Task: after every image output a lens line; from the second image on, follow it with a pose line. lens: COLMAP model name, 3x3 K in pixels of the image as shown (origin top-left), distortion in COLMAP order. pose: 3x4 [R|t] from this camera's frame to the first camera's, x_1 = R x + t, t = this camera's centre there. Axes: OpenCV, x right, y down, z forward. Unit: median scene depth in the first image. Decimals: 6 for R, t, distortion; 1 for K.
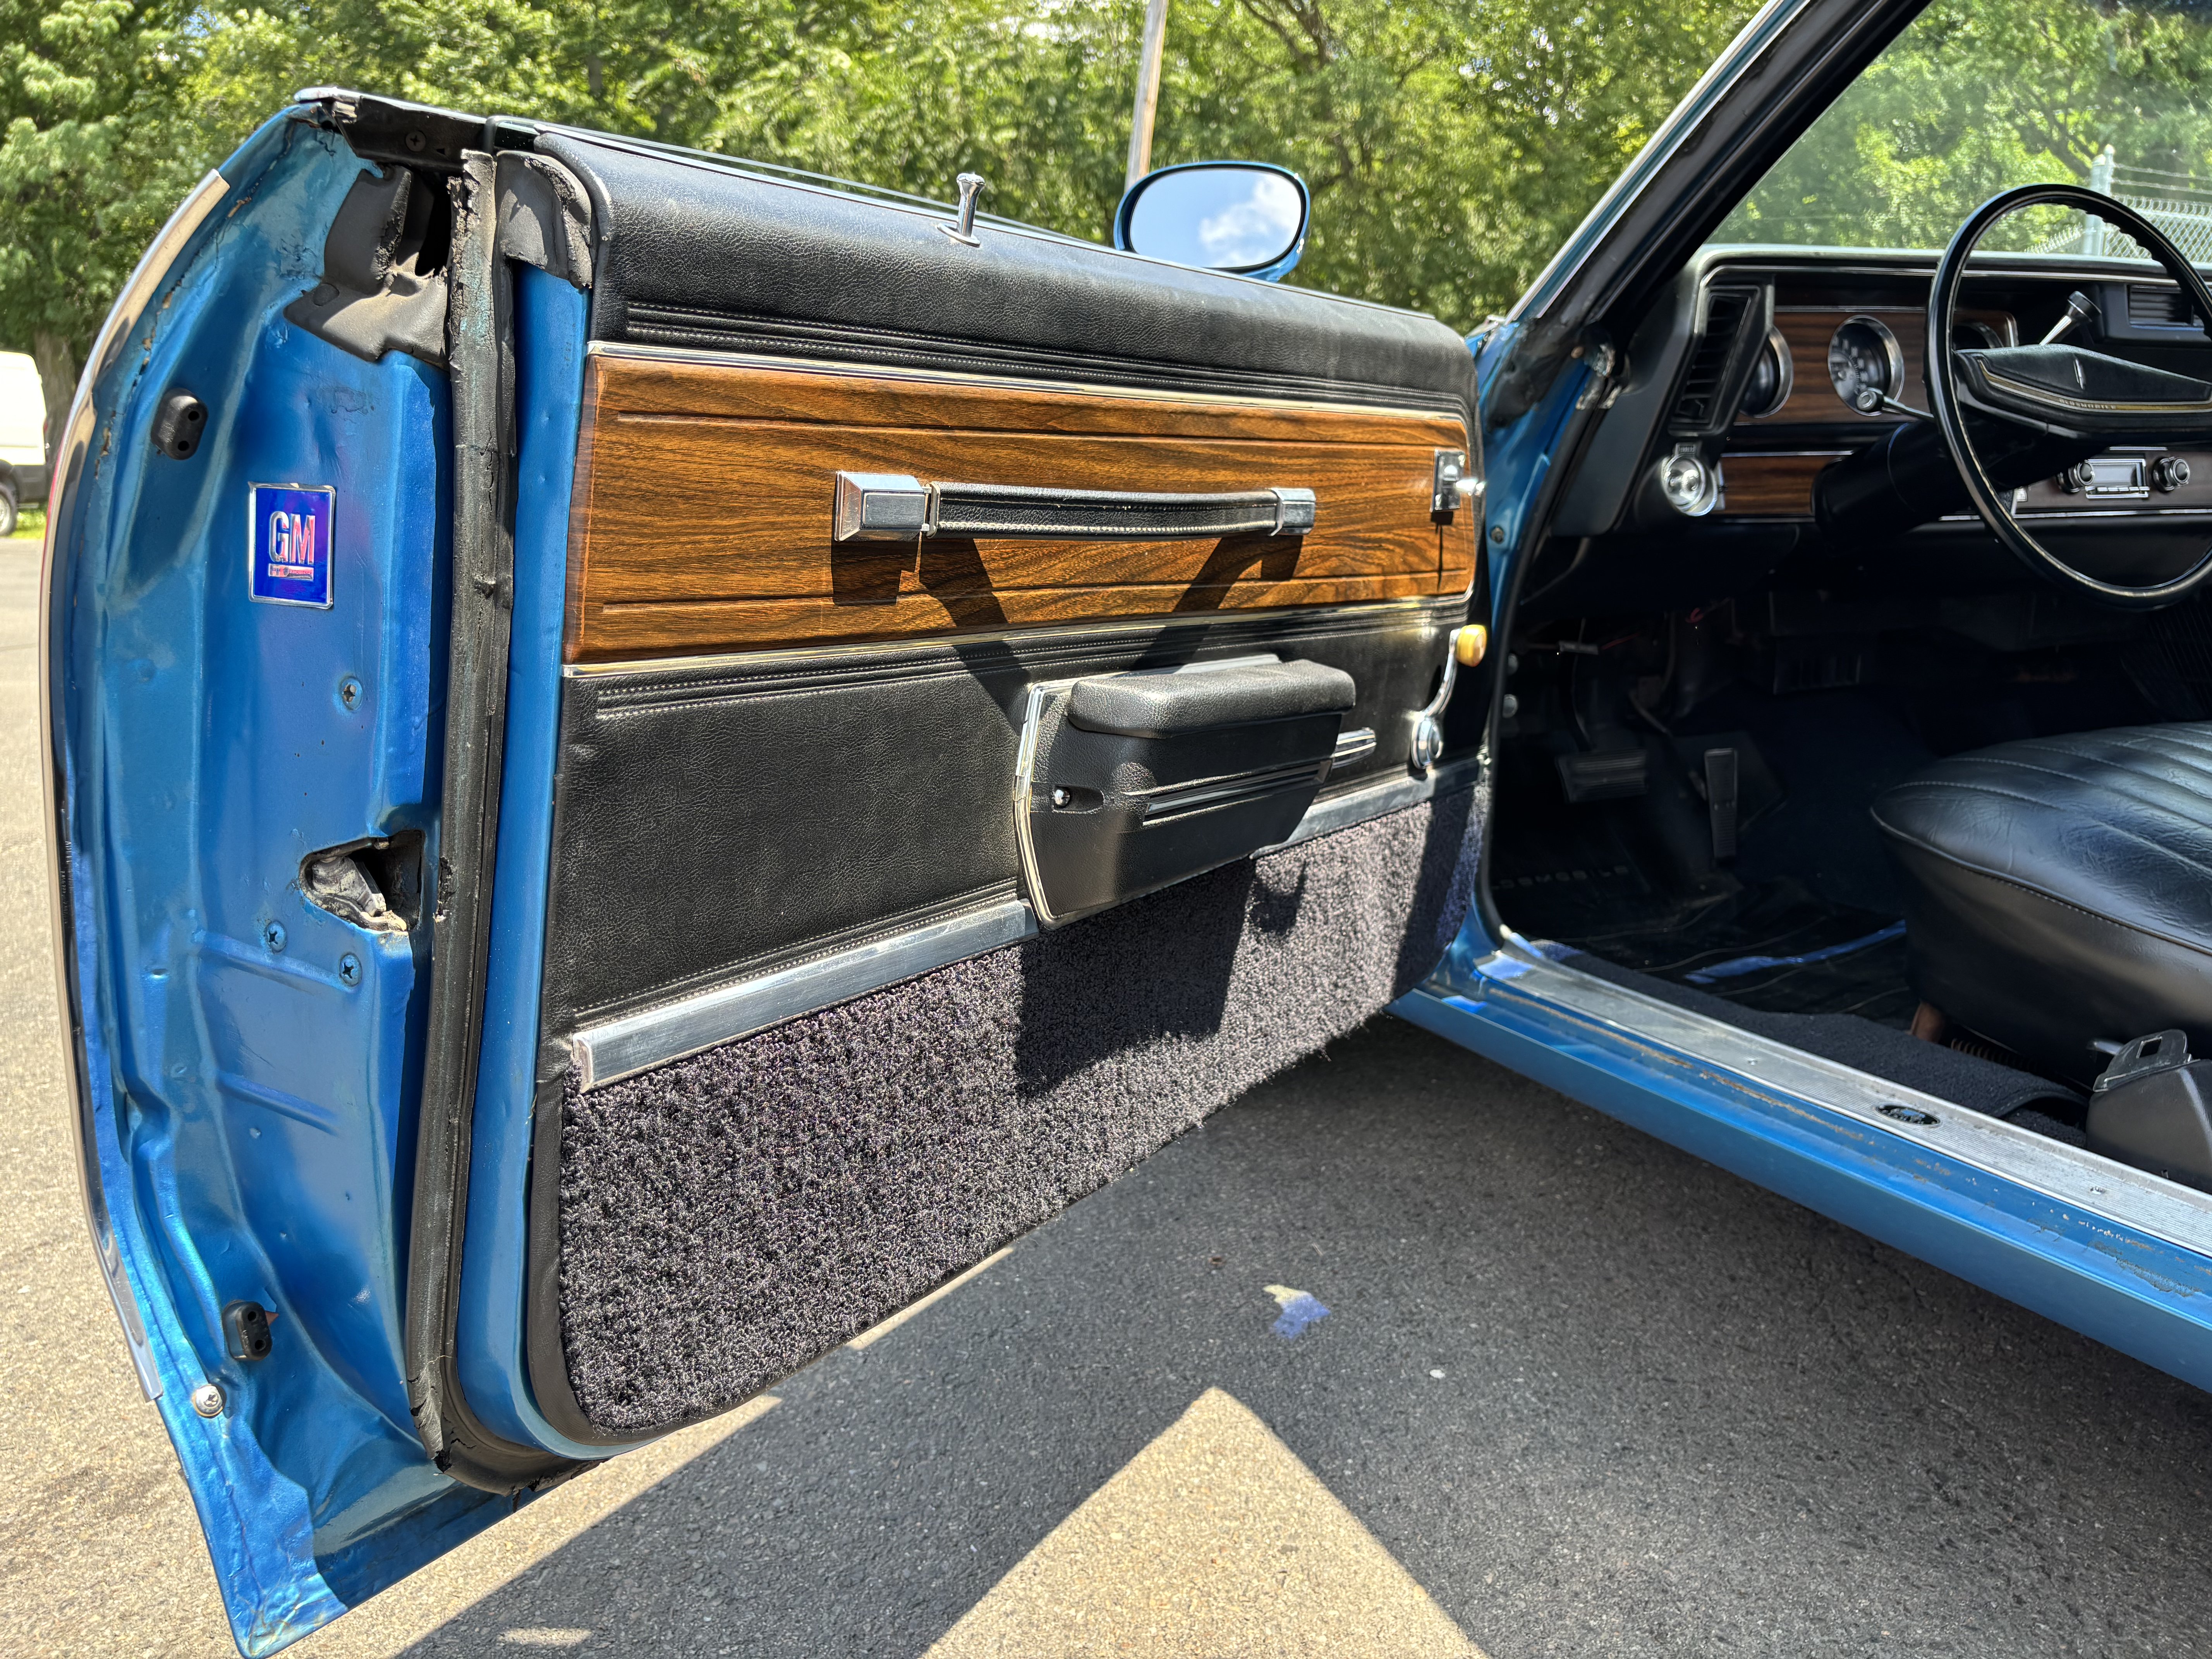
lens RADIAL K [[1692.0, 0, 1051.0], [0, 1692.0, 830.9], [0, 0, 1]] dist [0.003757, 0.007179]
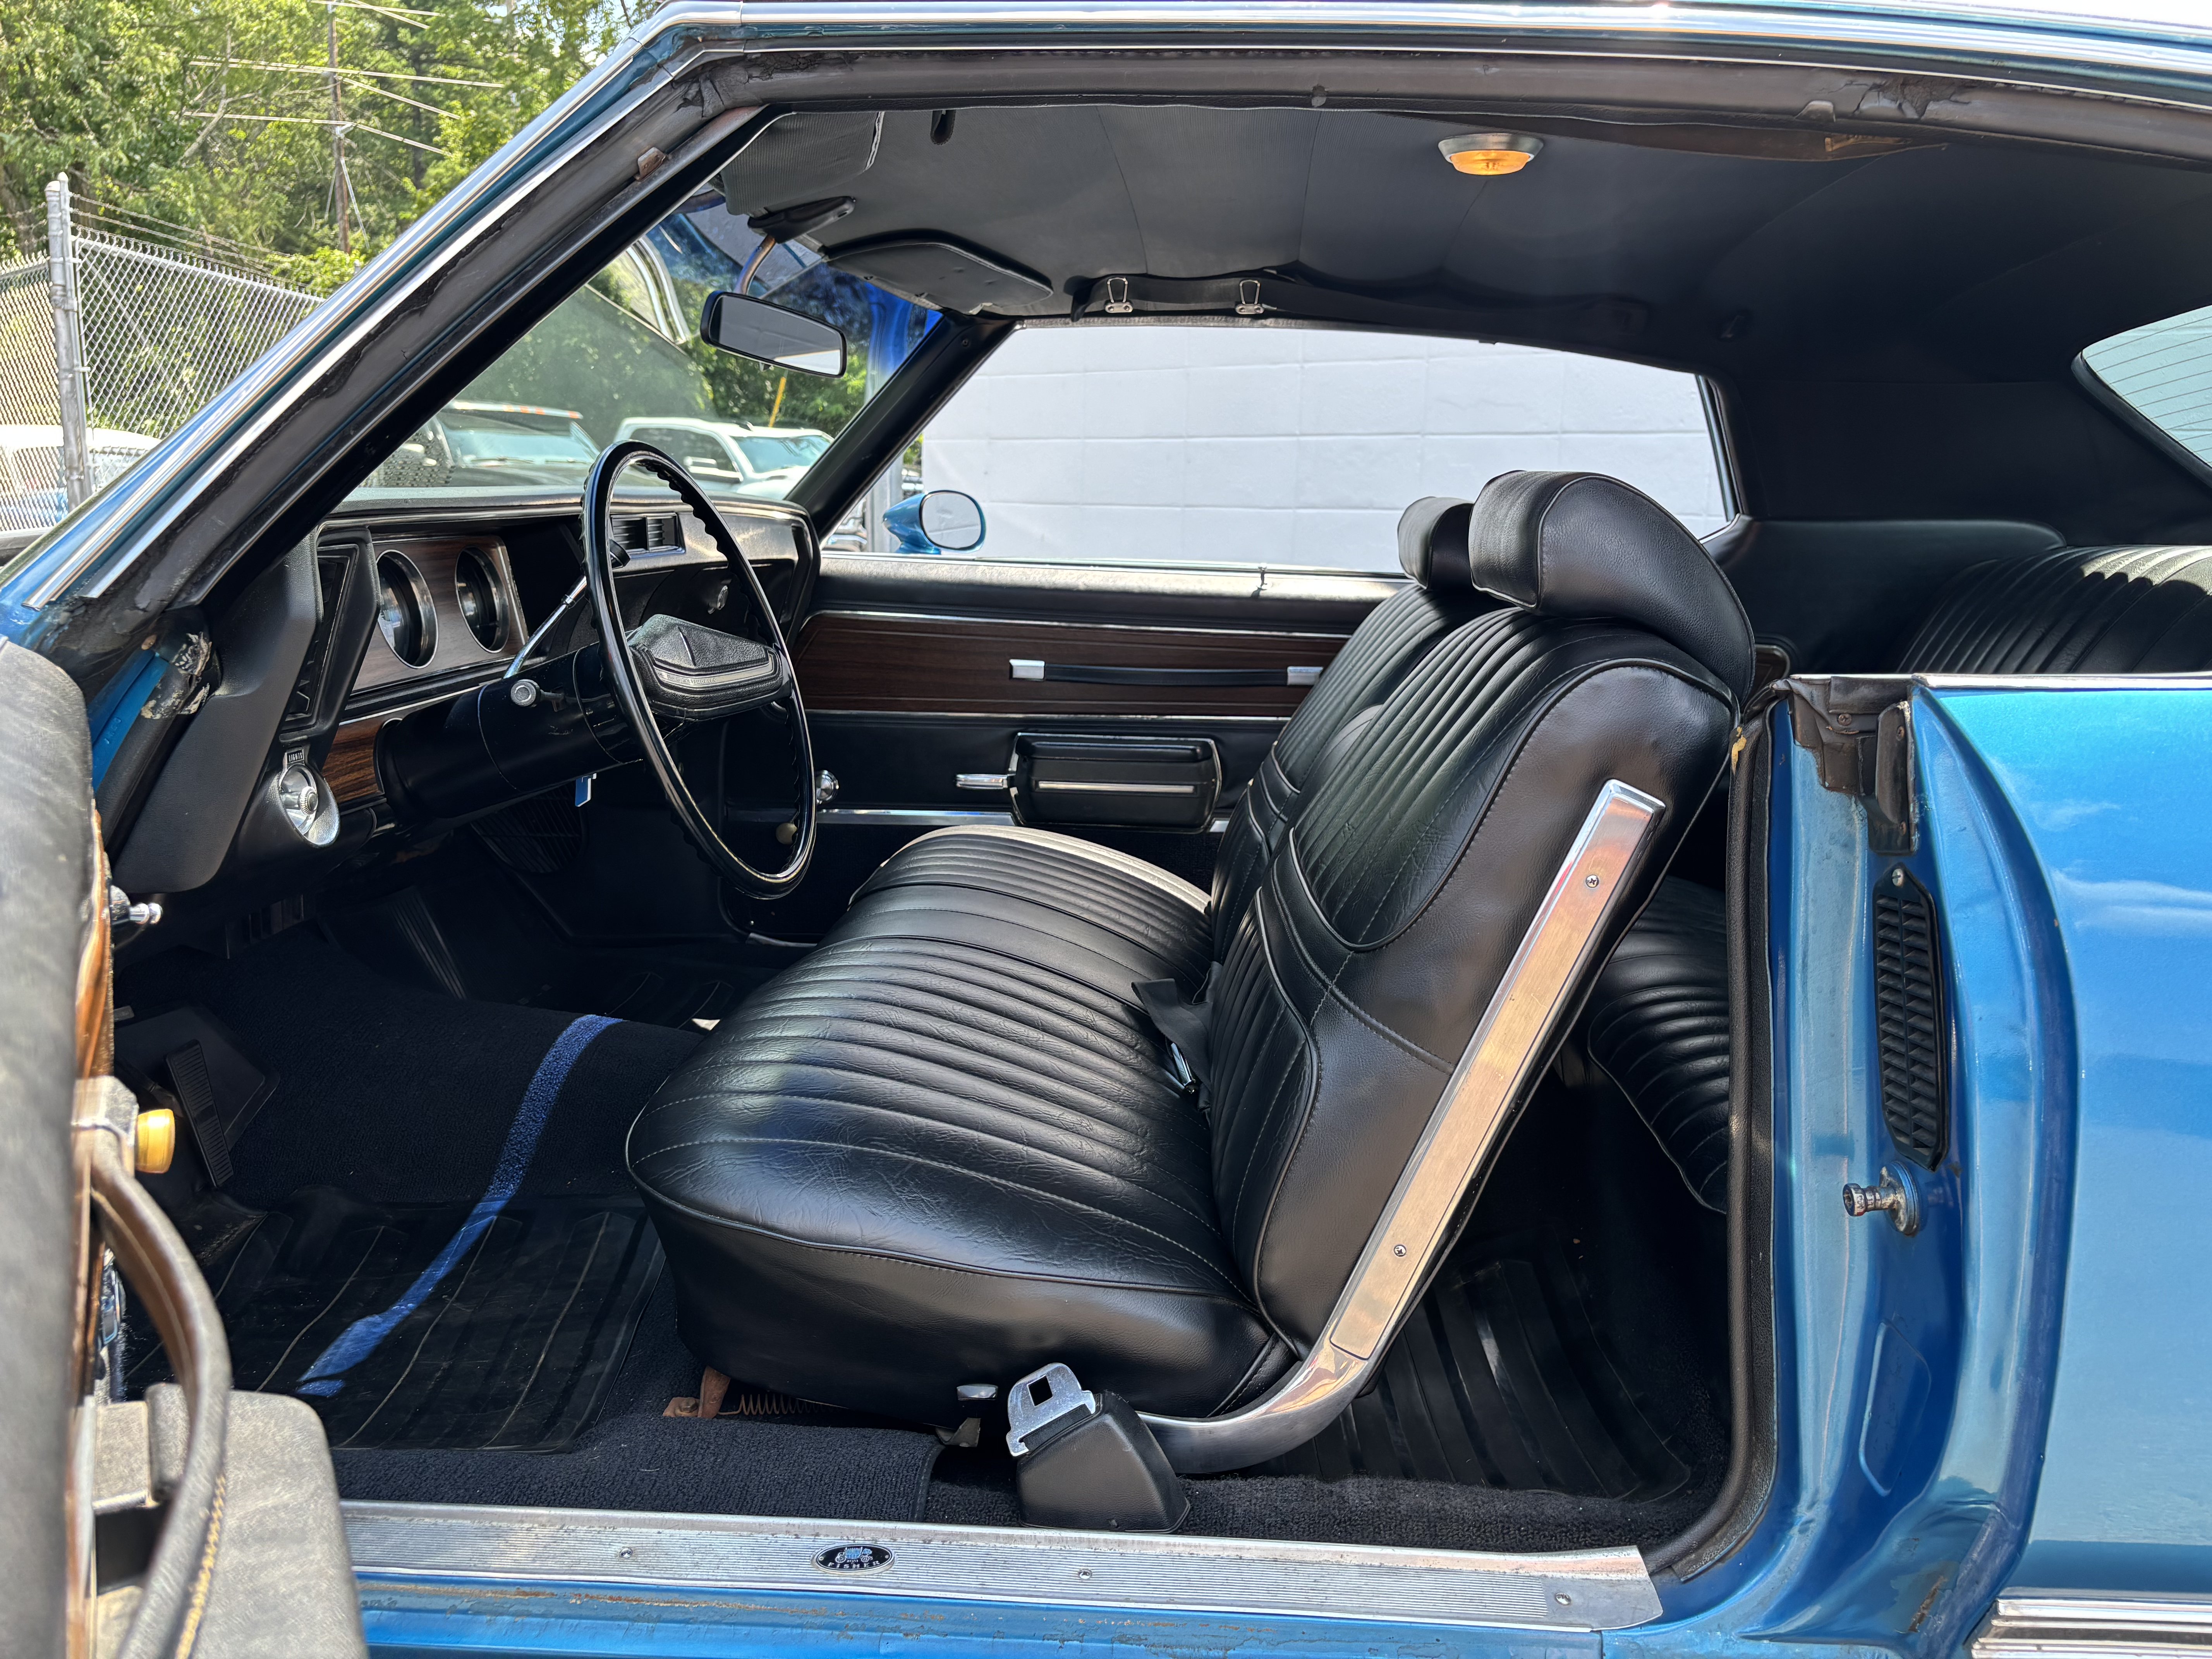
lens RADIAL K [[1692.0, 0, 1051.0], [0, 1692.0, 830.9], [0, 0, 1]] dist [0.003757, 0.007179]
pose [[0.435374, -0.165338, 0.884937, -0.134681], [0.148479, 0.982716, 0.110557, -0.234306], [-0.887921, 0.083261, 0.452398, 0.399041]]
